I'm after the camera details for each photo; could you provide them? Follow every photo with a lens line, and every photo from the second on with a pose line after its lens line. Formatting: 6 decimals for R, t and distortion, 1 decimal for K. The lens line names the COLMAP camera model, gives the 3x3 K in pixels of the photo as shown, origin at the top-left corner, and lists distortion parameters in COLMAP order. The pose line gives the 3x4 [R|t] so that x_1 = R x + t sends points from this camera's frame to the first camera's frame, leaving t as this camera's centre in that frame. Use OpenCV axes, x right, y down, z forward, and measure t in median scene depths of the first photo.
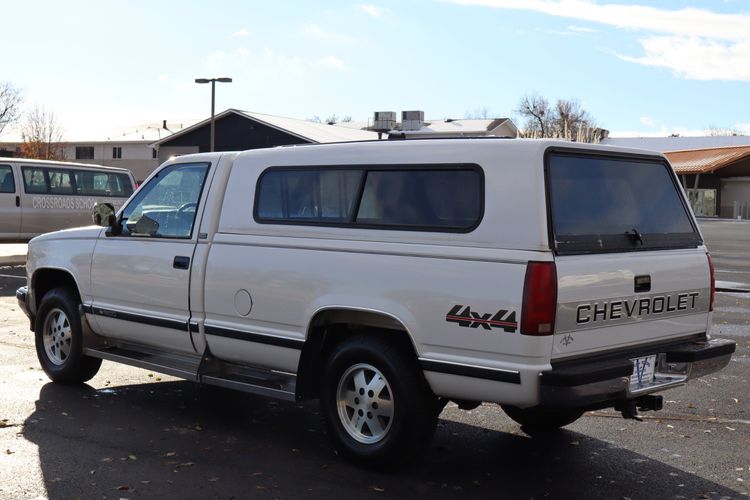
lens RADIAL K [[1066.1, 0, 375.0], [0, 1066.1, 250.0], [0, 0, 1]] dist [0.014967, 0.022430]
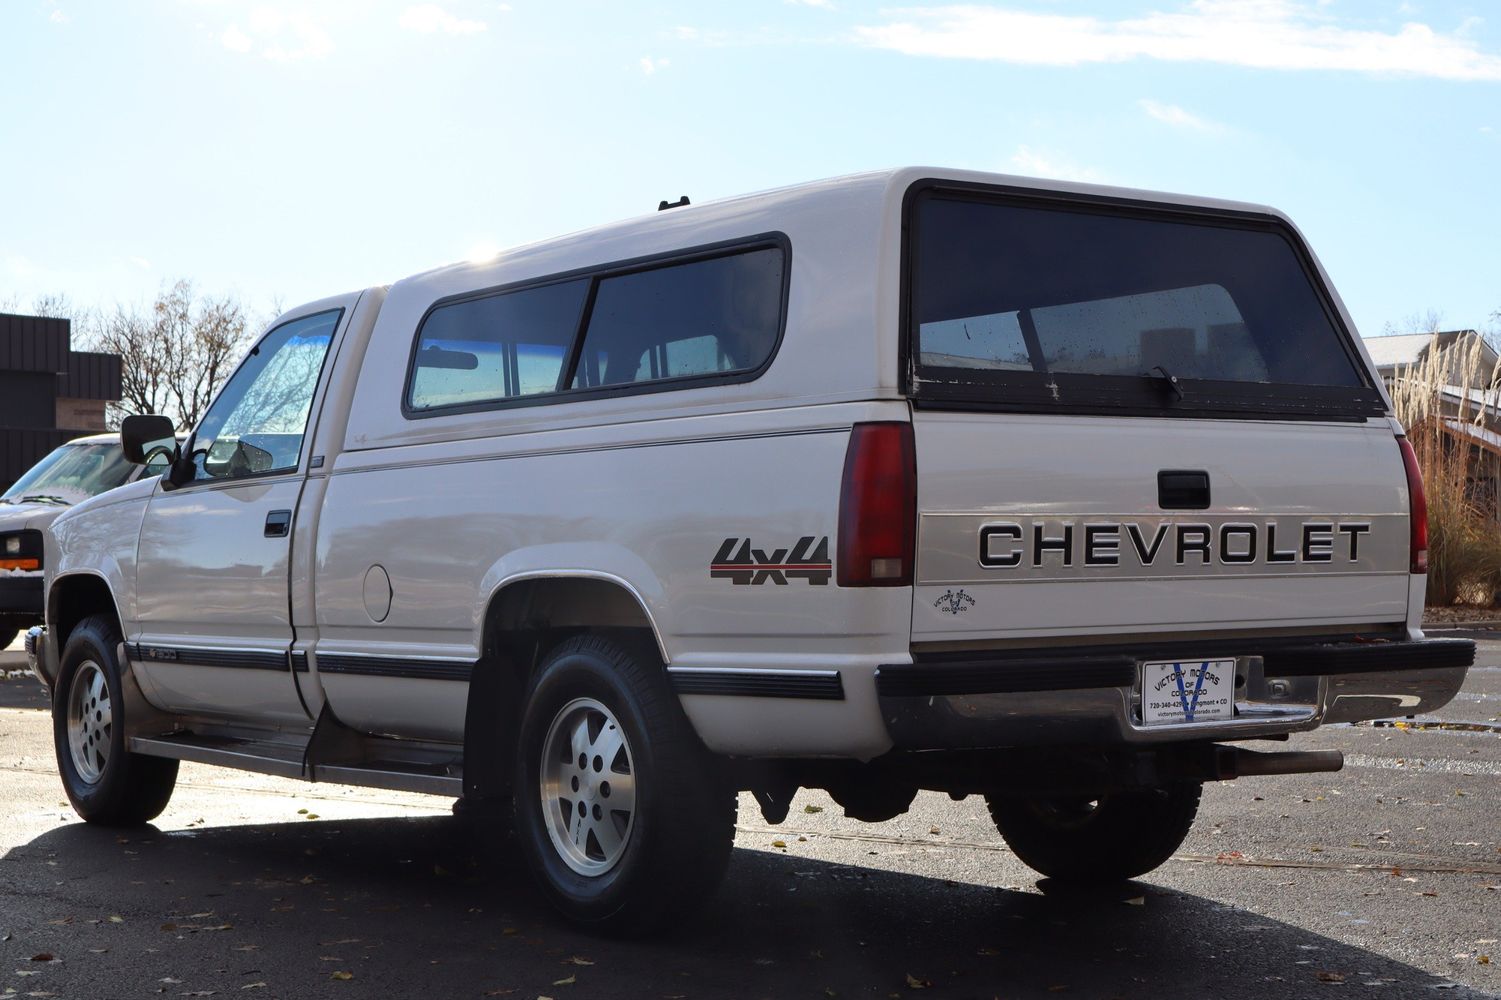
lens RADIAL K [[2550.7, 0, 750.5], [0, 2550.7, 500.0], [0, 0, 1]] dist [0.009672, 0.052637]
pose [[0.983010, -0.038019, -0.179574, 0.256221], [0.024228, 0.996630, -0.078374, 0.109755], [0.181948, 0.072692, 0.980618, -0.049837]]
